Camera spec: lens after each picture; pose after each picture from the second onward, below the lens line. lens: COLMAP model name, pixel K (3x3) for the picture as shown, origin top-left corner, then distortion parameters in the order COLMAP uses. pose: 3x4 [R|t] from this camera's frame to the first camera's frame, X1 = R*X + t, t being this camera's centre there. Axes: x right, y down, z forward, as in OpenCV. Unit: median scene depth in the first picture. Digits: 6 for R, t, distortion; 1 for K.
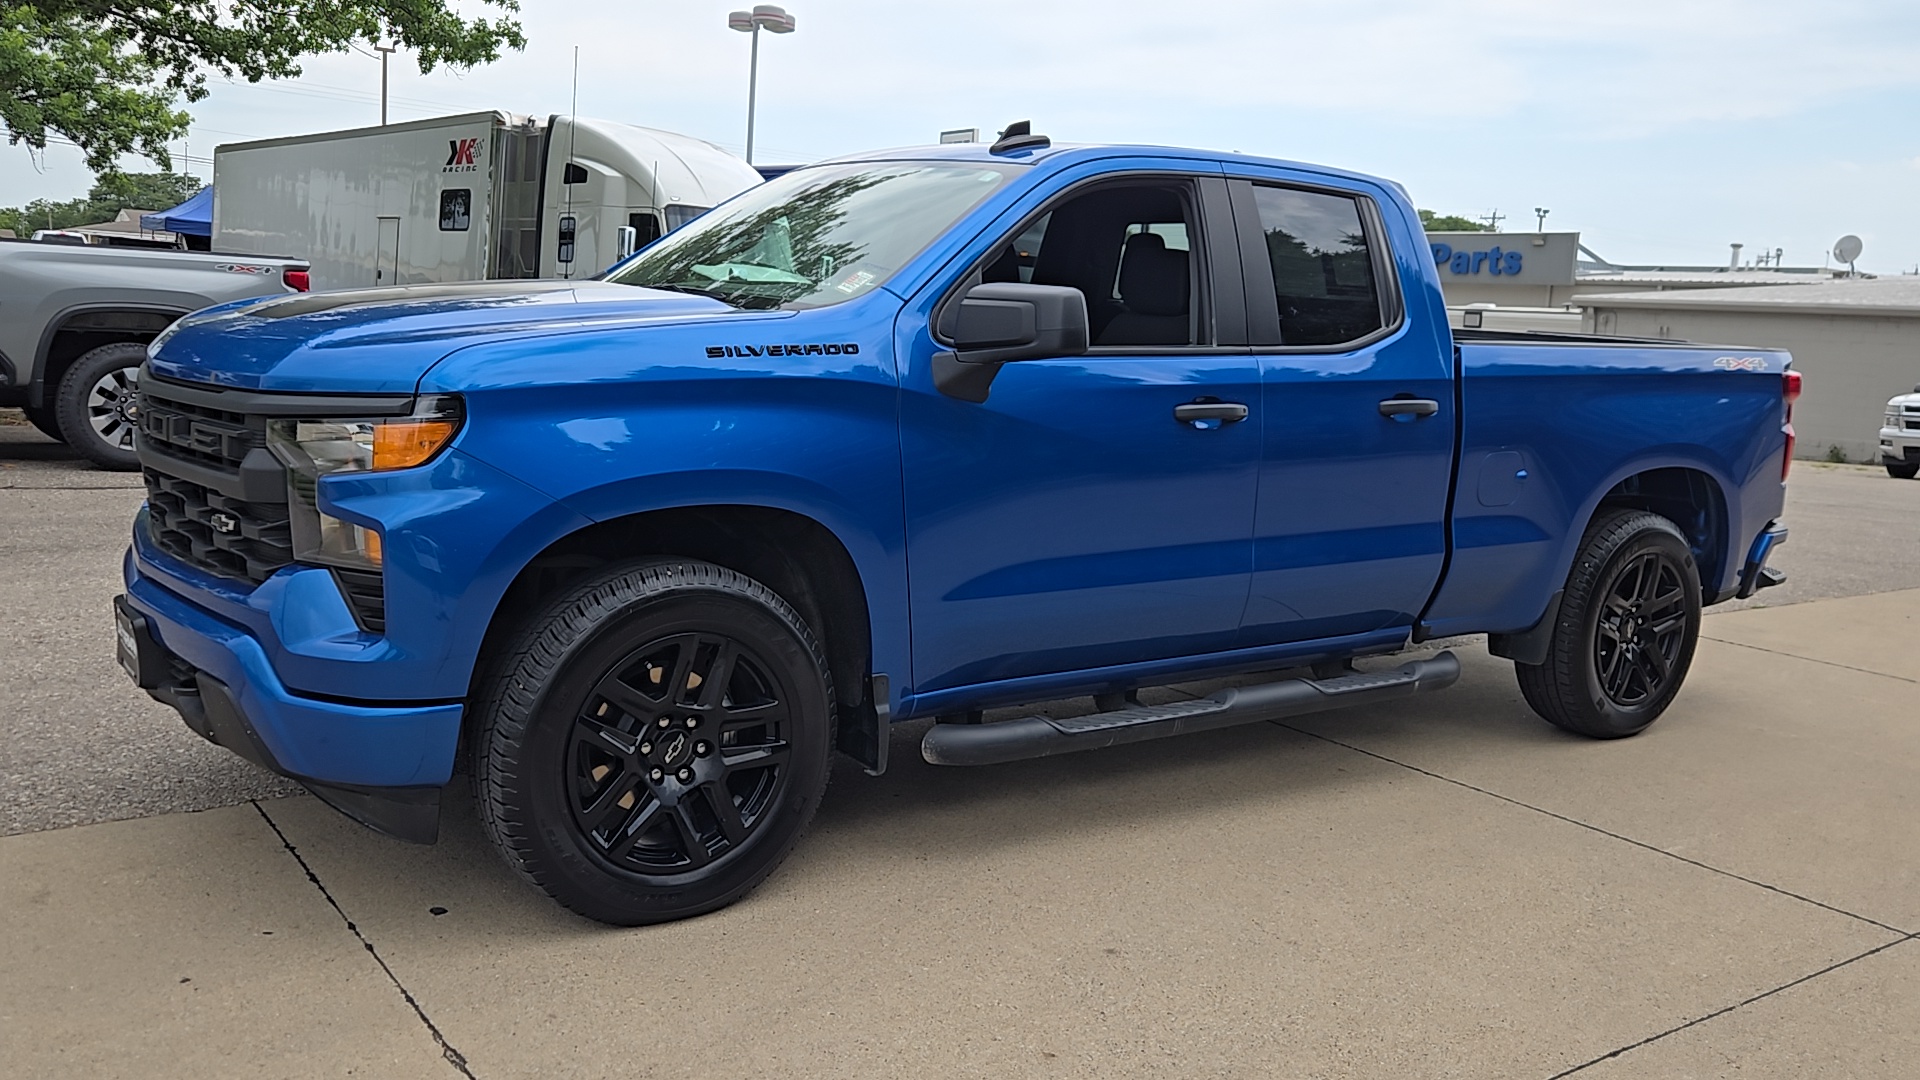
lens RADIAL K [[1605.2, 0, 967.2], [0, 1605.2, 534.8], [0, 0, 1]] dist [0.006176, -0.004731]
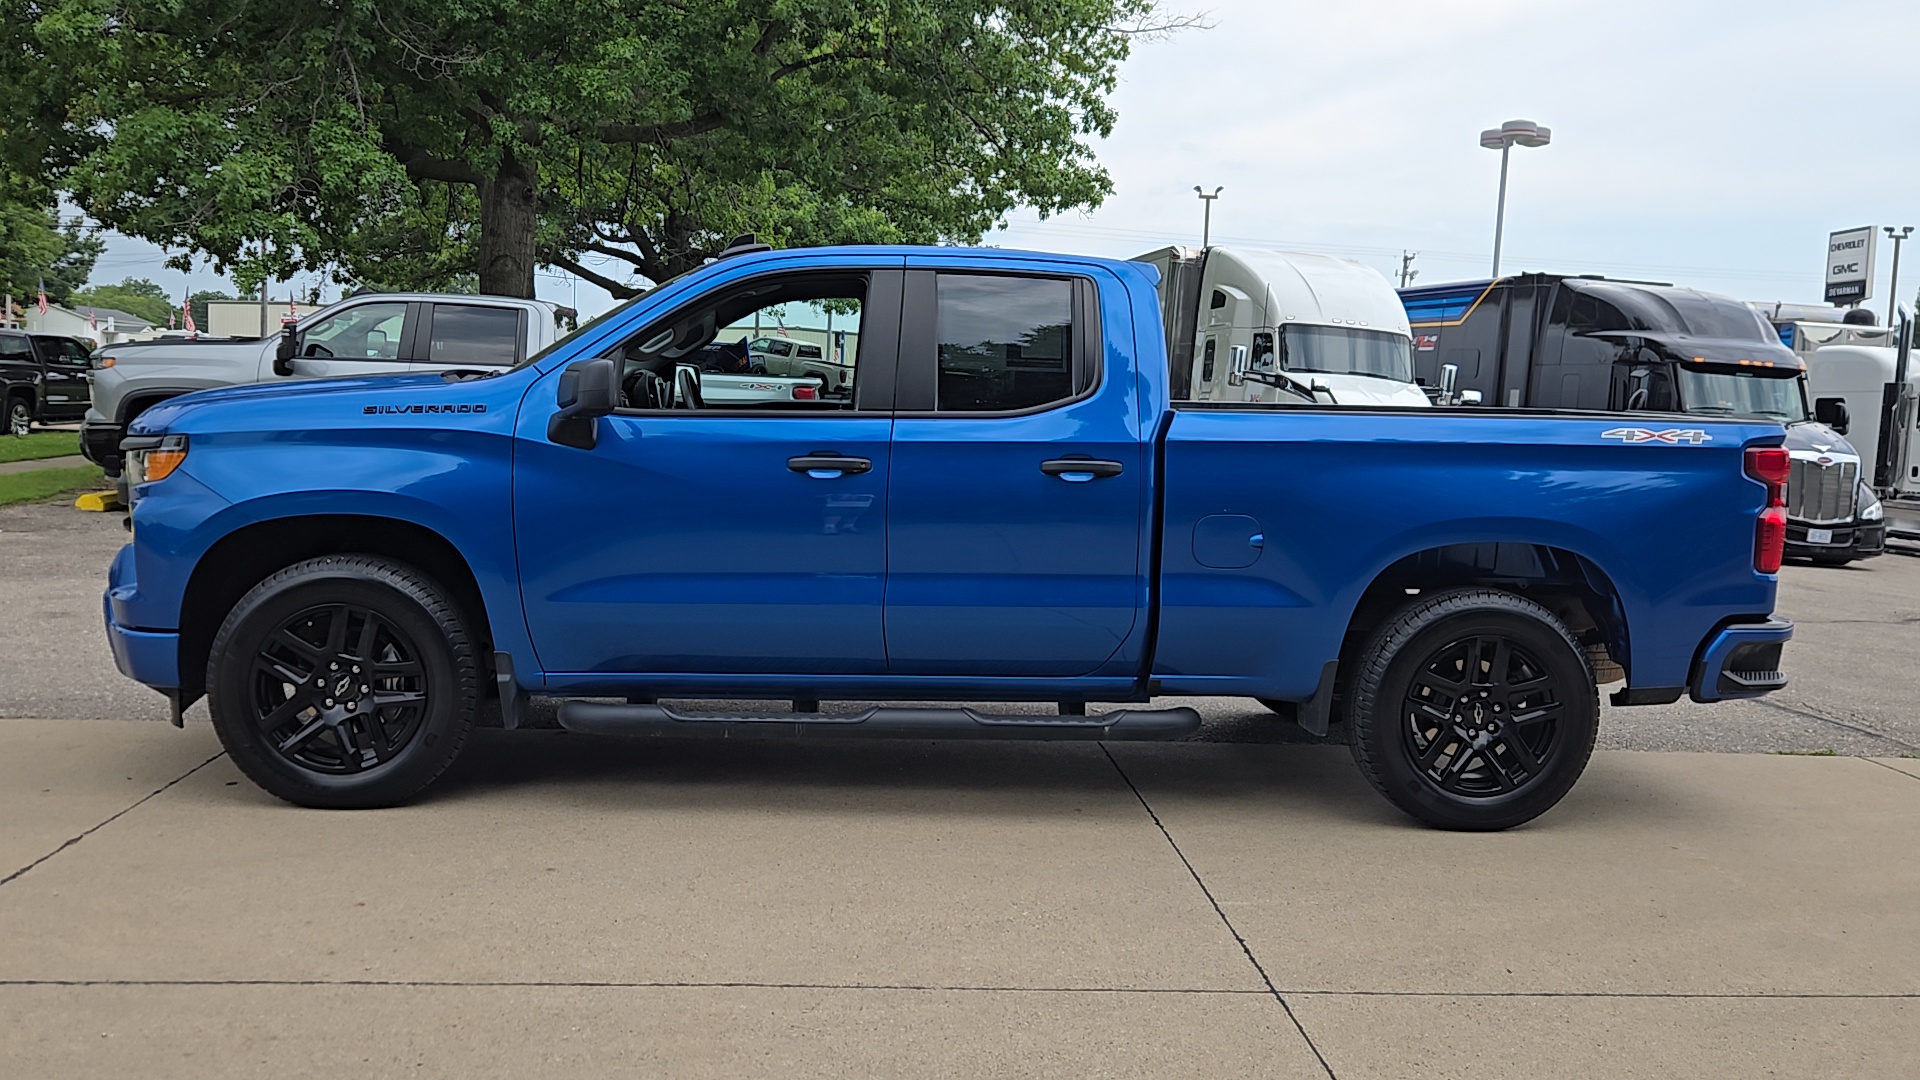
lens RADIAL K [[1605.2, 0, 955.3], [0, 1605.2, 545.3], [0, 0, 1]] dist [0.006176, -0.004731]
pose [[0.851886, 0.028887, -0.522930, 0.541841], [-0.066635, 0.996341, -0.053514, 0.025439], [0.519471, 0.080433, 0.850694, 0.029295]]
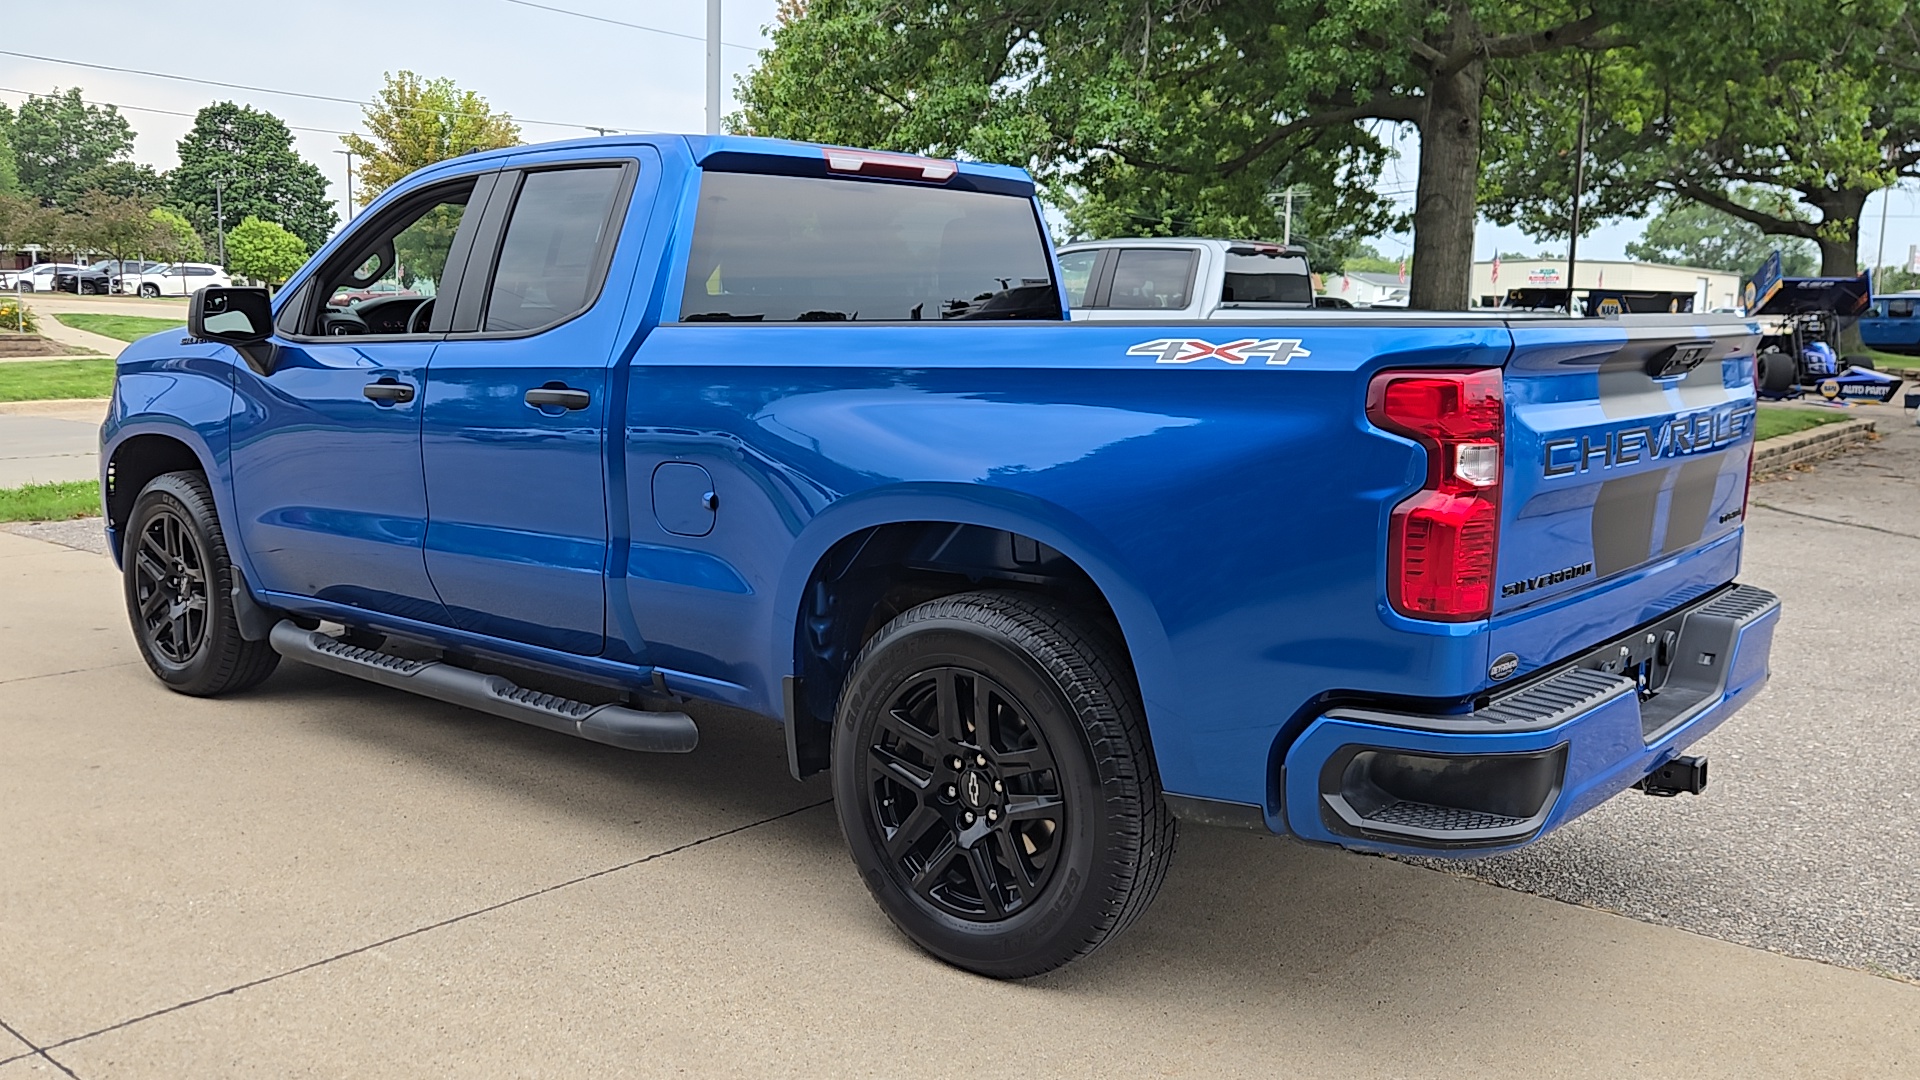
lens RADIAL K [[1605.2, 0, 945.5], [0, 1605.2, 540.9], [0, 0, 1]] dist [0.006176, -0.004731]
pose [[0.244659, 0.085480, -0.965834, 0.831172], [-0.137440, 0.989106, 0.052724, -0.054840], [0.959819, 0.119845, 0.253742, 0.696945]]
